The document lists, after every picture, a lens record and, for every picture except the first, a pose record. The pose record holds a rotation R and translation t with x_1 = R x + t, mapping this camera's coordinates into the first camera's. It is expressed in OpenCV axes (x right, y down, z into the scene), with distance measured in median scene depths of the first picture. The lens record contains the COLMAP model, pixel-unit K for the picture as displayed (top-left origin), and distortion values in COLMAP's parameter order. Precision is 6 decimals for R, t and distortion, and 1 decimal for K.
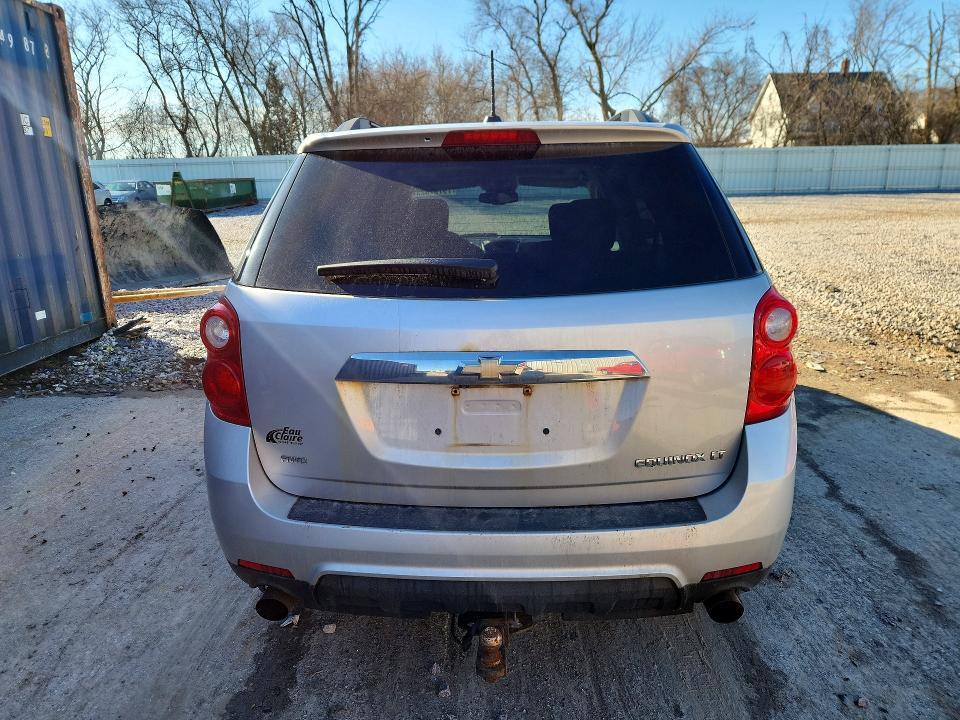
lens RADIAL K [[666.2, 0, 482.5], [0, 666.2, 361.2], [0, 0, 1]] dist [0.037700, -0.013870]
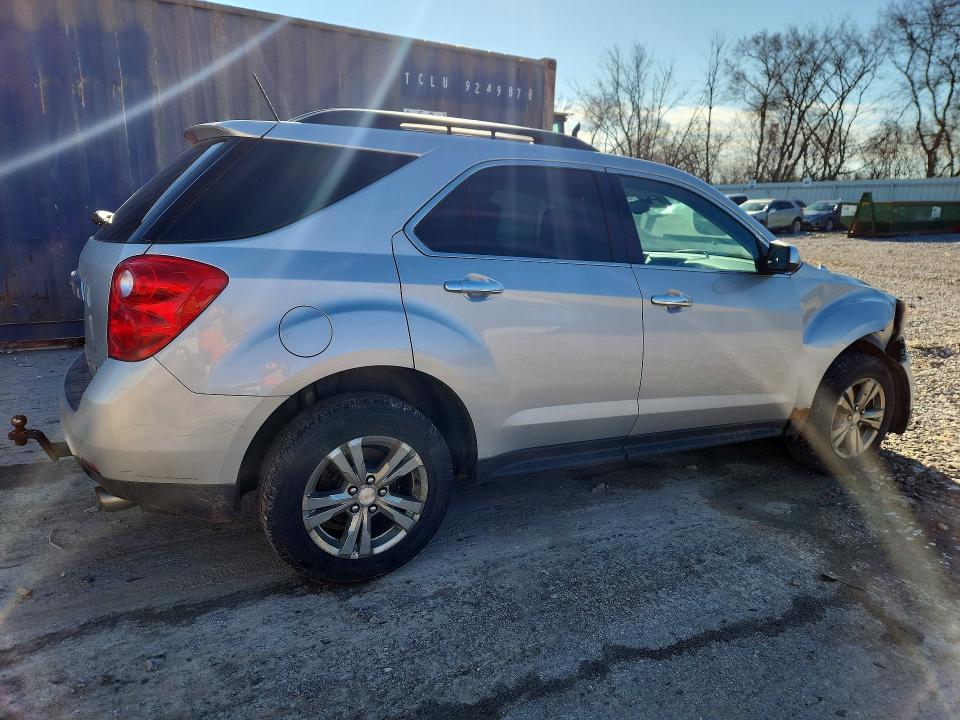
lens RADIAL K [[666.2, 0, 477.2], [0, 666.2, 356.0], [0, 0, 1]] dist [0.037700, -0.013870]
pose [[0.484008, 0.231272, -0.843948, 0.139852], [-0.264619, 0.957972, 0.110759, -0.017441], [0.834094, 0.169716, 0.524865, 0.071093]]
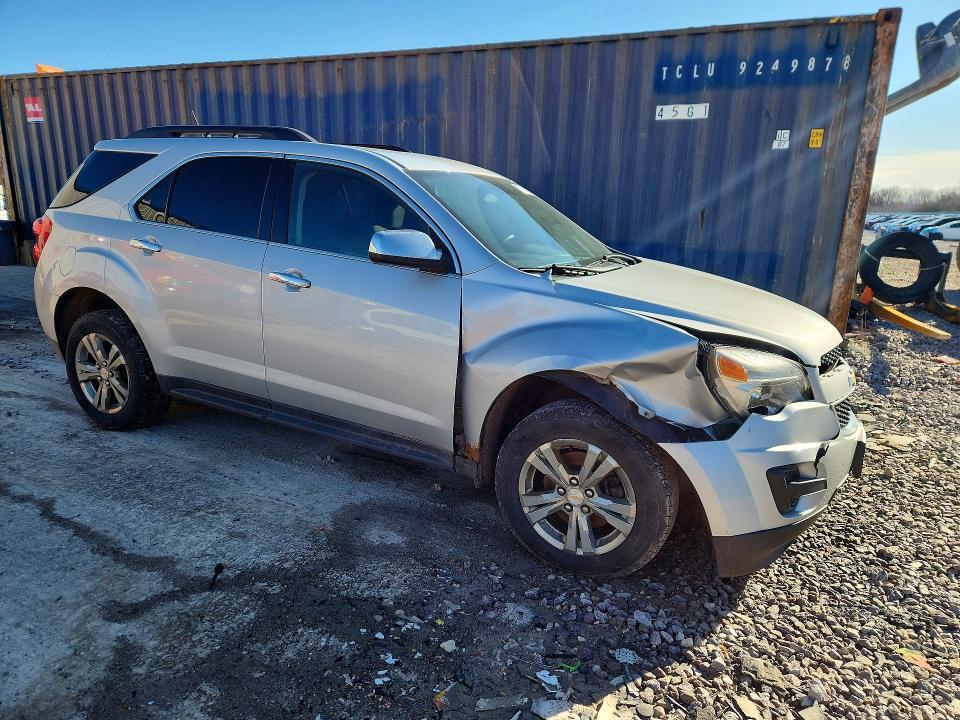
lens RADIAL K [[666.2, 0, 470.9], [0, 666.2, 365.3], [0, 0, 1]] dist [0.037700, -0.013870]
pose [[-0.456696, 0.222080, -0.861458, 0.149740], [-0.252093, 0.896342, 0.364719, -0.067582], [0.853157, 0.383733, -0.353371, 0.259423]]
